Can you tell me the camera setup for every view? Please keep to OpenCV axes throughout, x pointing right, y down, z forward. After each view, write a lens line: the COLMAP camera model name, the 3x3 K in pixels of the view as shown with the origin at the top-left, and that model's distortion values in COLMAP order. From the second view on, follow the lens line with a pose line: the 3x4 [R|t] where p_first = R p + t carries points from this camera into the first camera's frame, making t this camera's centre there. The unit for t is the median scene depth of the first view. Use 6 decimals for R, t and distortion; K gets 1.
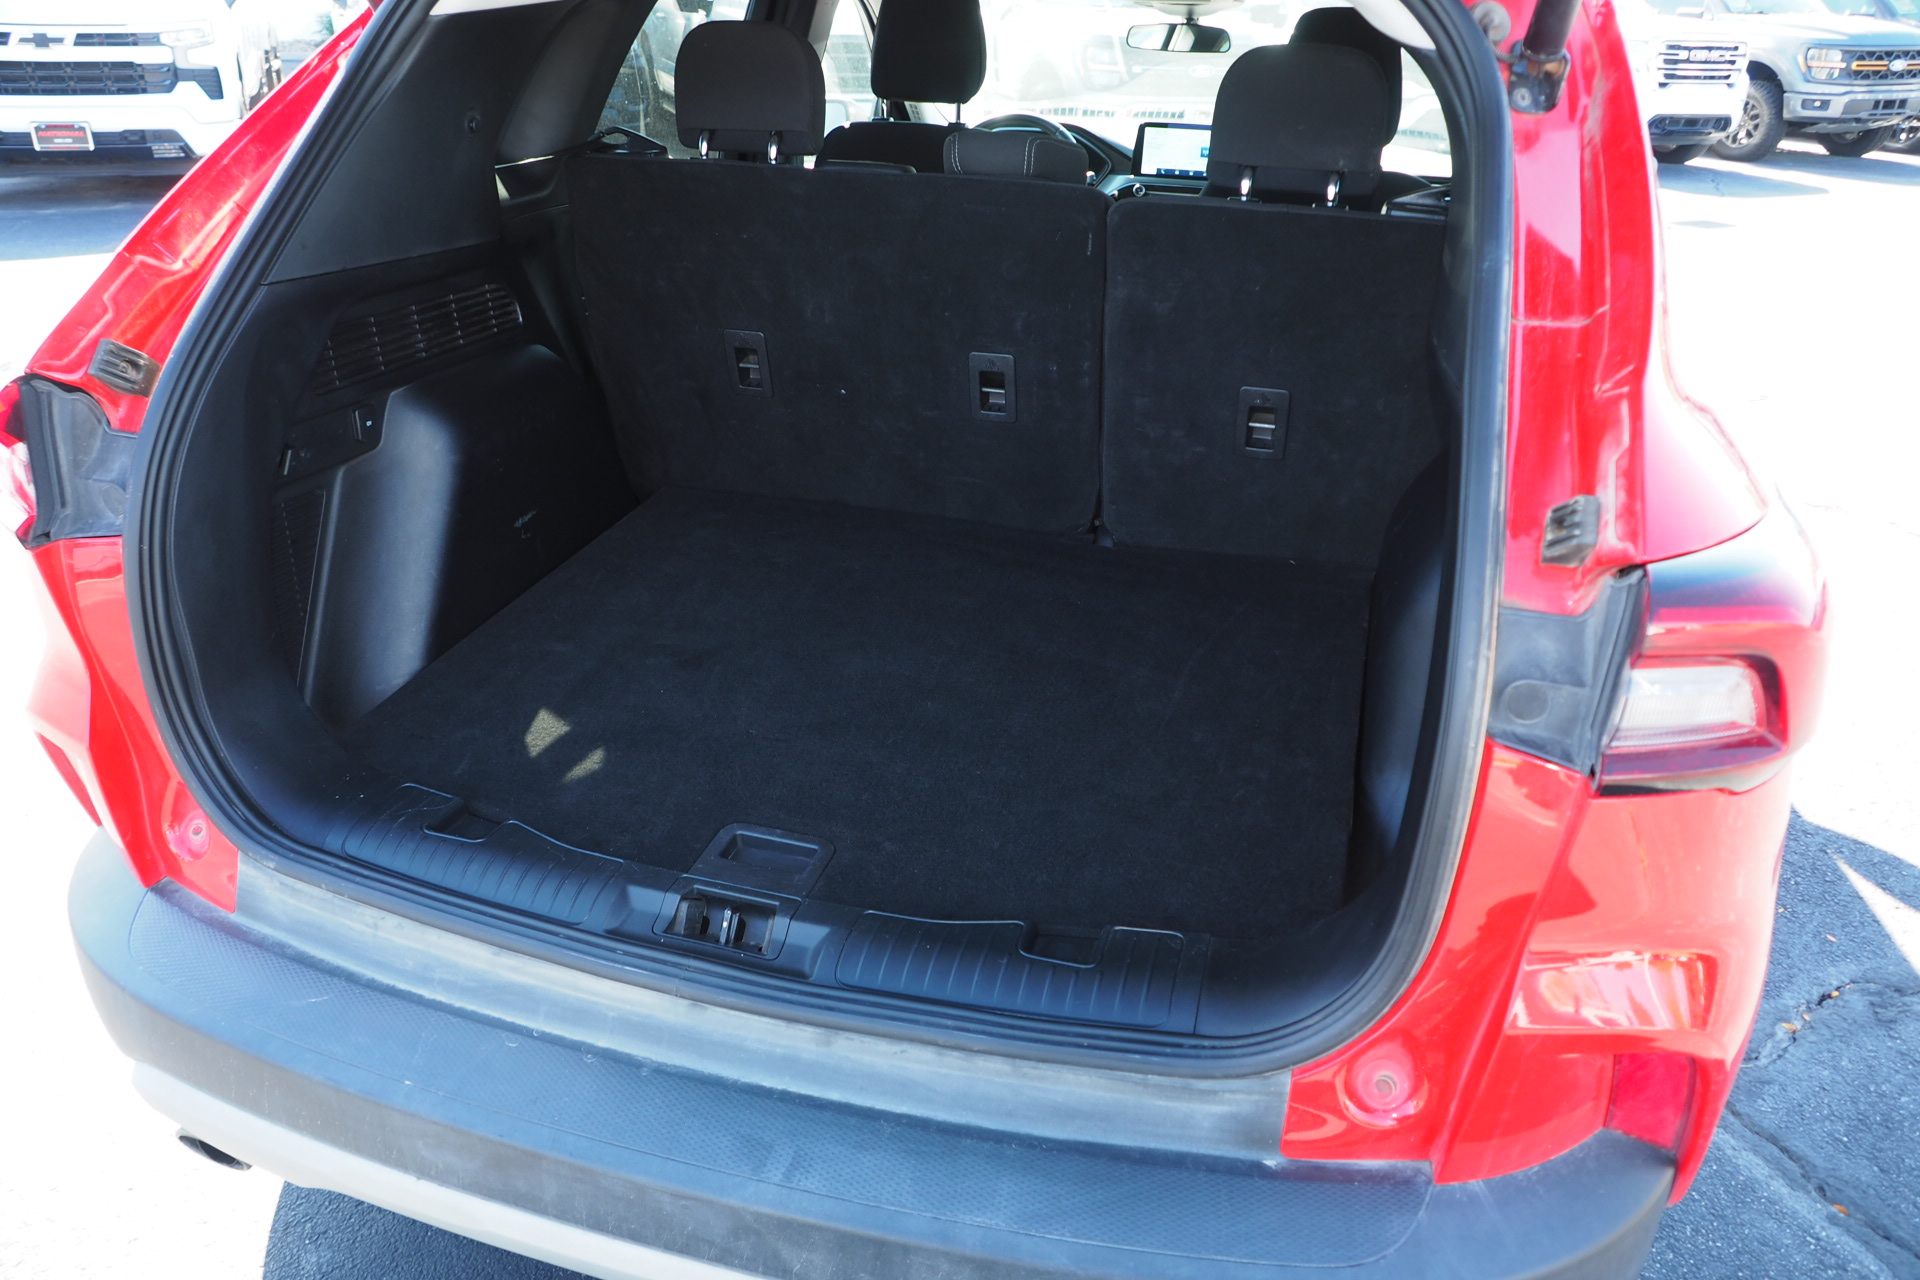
lens RADIAL K [[1350.7, 0, 952.1], [0, 1350.7, 641.3], [0, 0, 1]] dist [-0.036578, 0.013522]
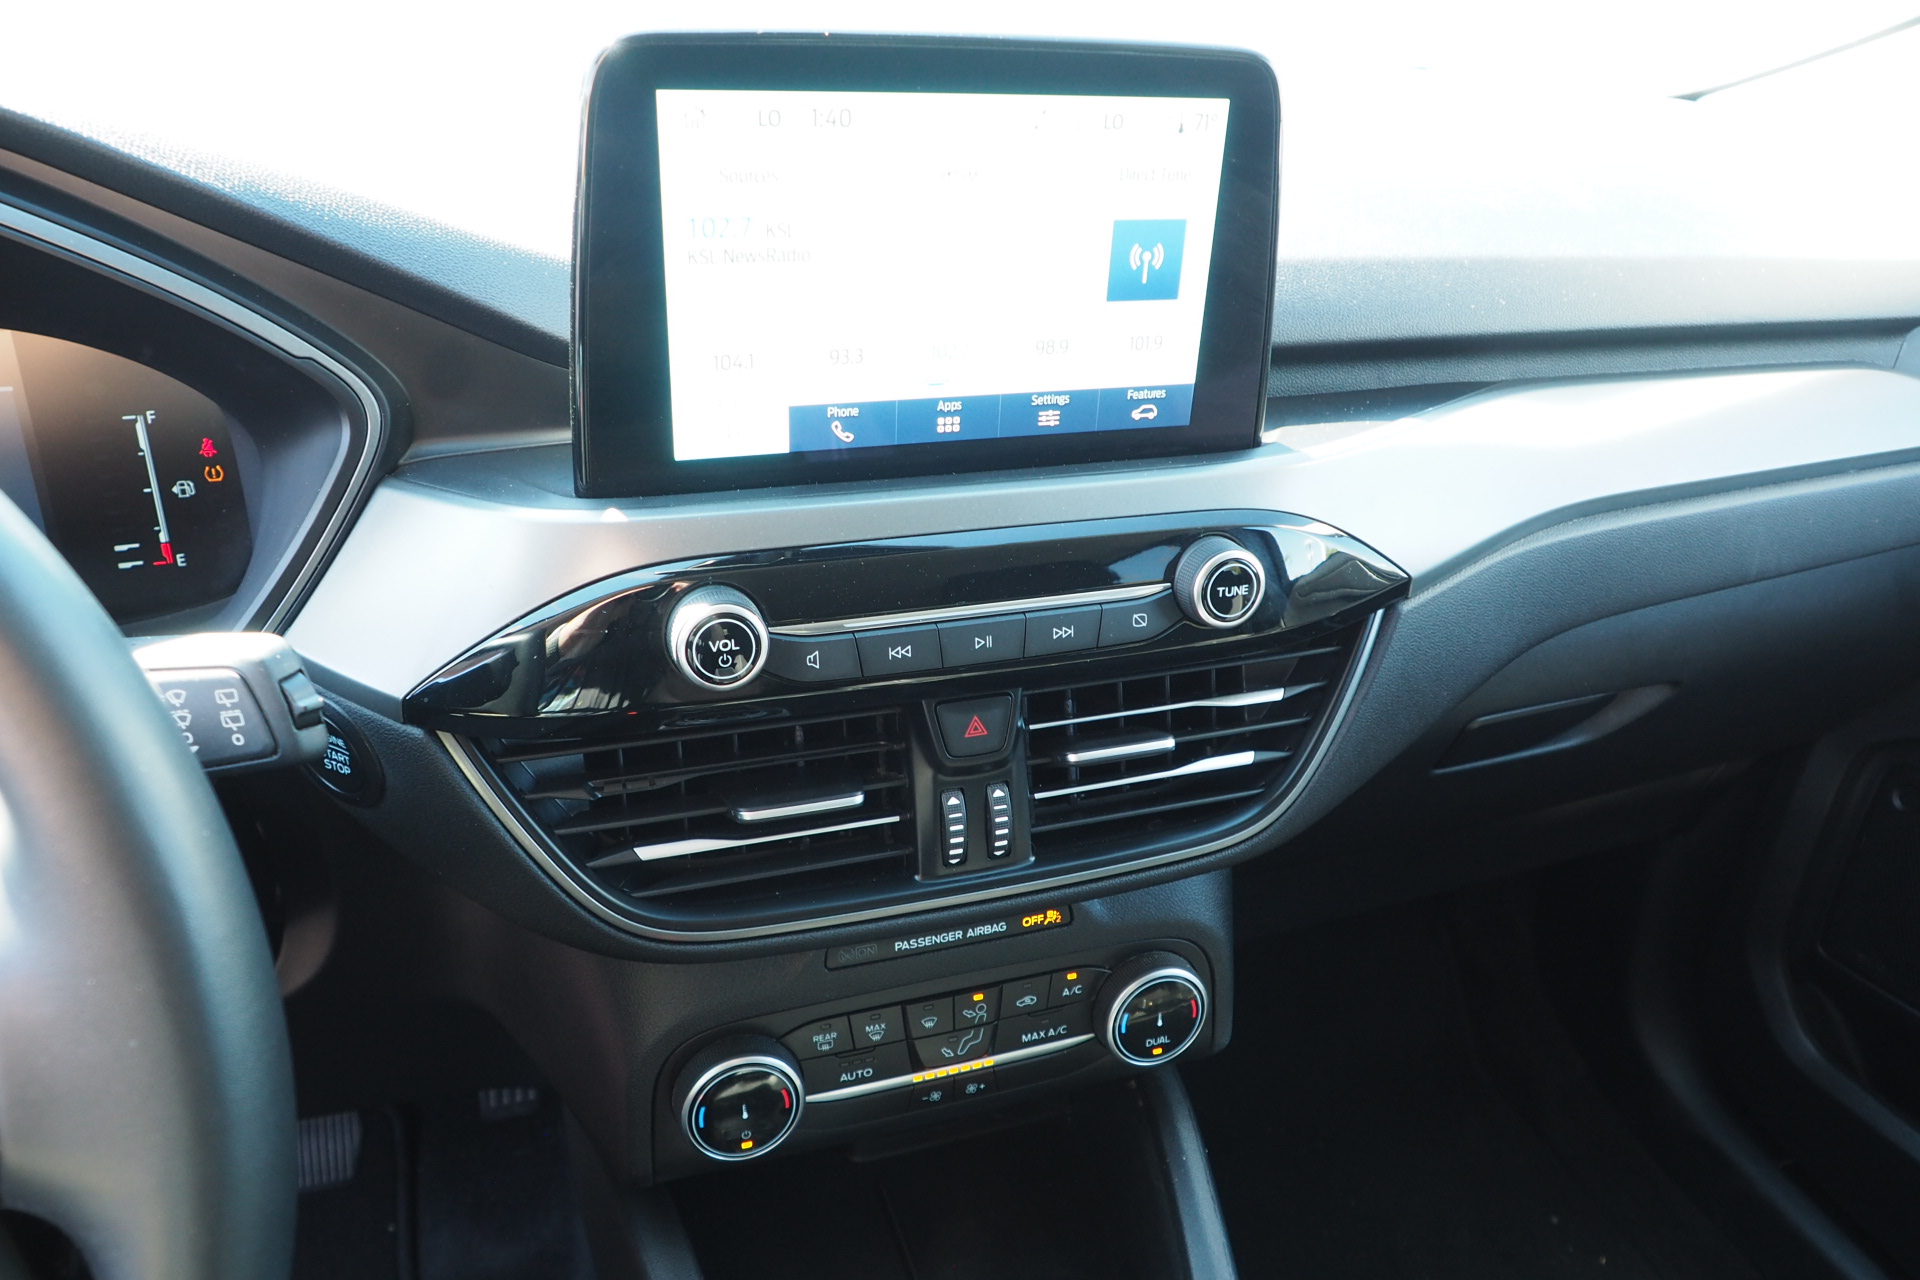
lens RADIAL K [[1350.7, 0, 968.6], [0, 1350.7, 640.5], [0, 0, 1]] dist [-0.036578, 0.013522]
pose [[0.811705, -0.272381, 0.516666, 0.025004], [0.202551, 0.960978, 0.188401, -0.092417], [-0.547821, -0.048275, 0.835202, 0.232654]]
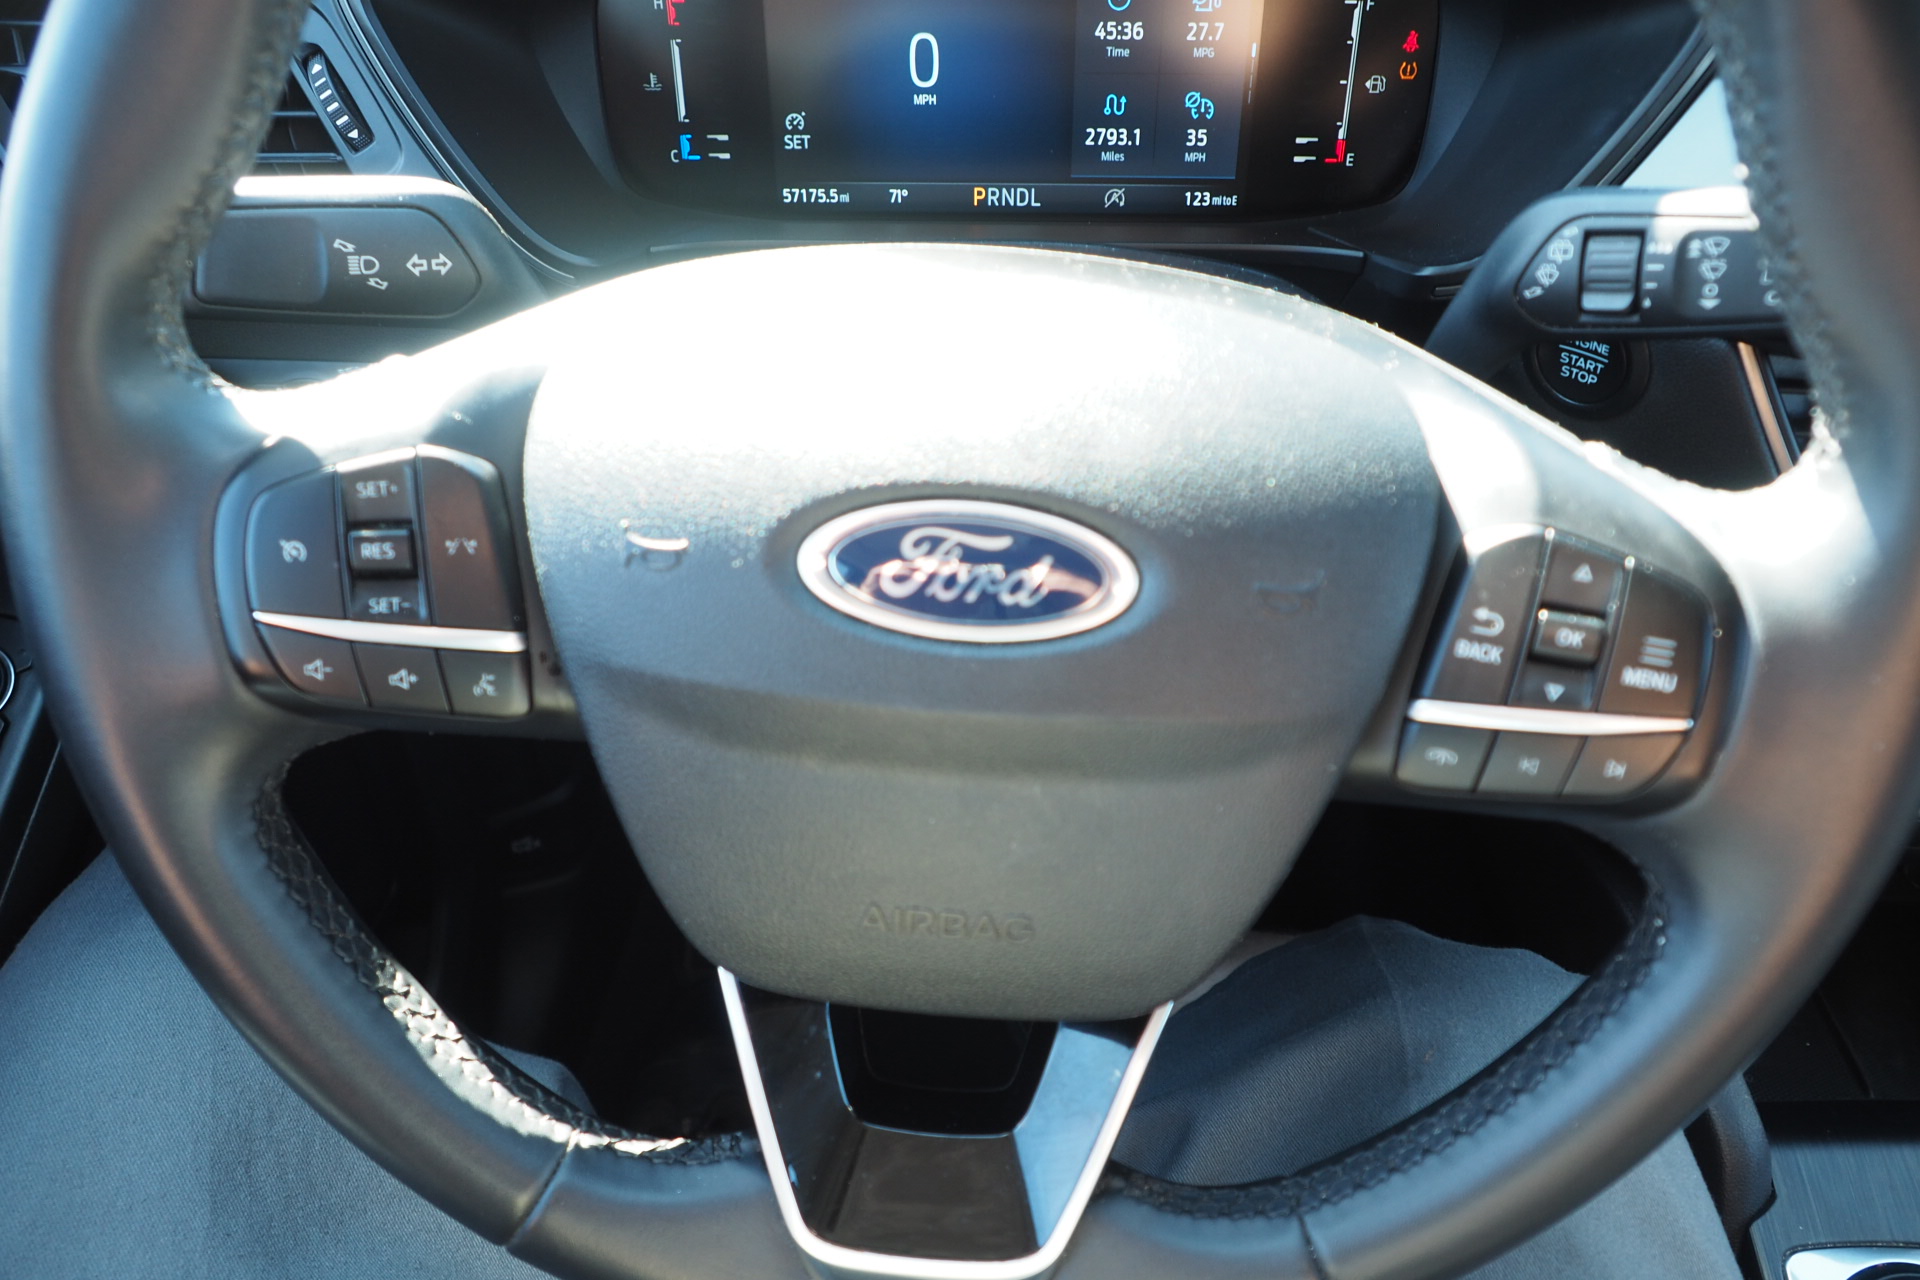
lens RADIAL K [[1350.7, 0, 957.3], [0, 1350.7, 657.8], [0, 0, 1]] dist [-0.036578, 0.013522]
pose [[0.971410, -0.184766, 0.149079, 0.007626], [0.130565, 0.940225, 0.314531, -0.092121], [-0.198283, -0.286074, 0.937468, 0.238949]]
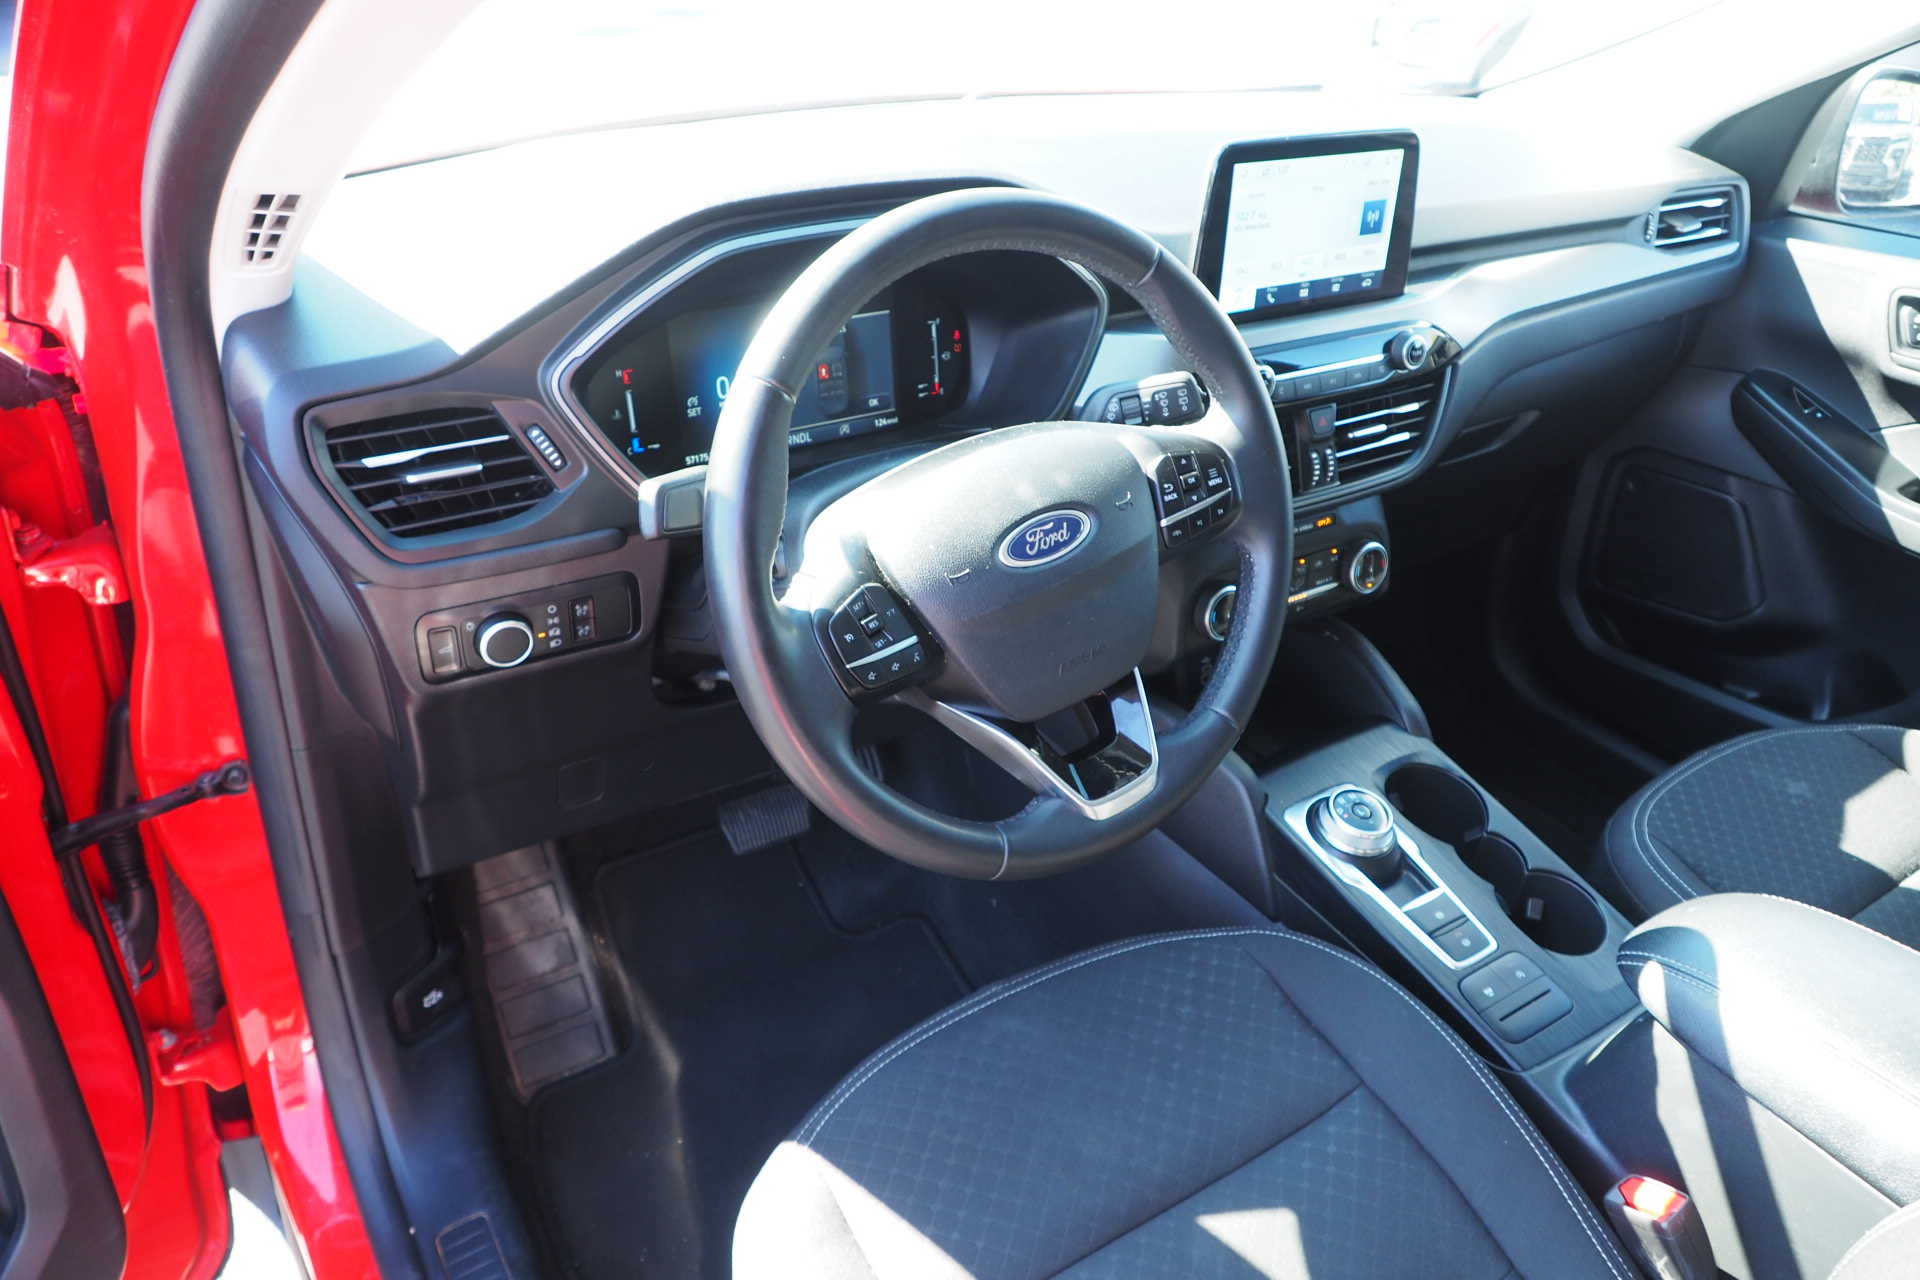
lens RADIAL K [[1350.7, 0, 975.3], [0, 1350.7, 645.1], [0, 0, 1]] dist [-0.036578, 0.013522]
pose [[0.644319, -0.392155, 0.656557, -0.030664], [0.281076, 0.919862, 0.273587, -0.099545], [-0.711231, 0.008265, 0.702910, 0.219036]]
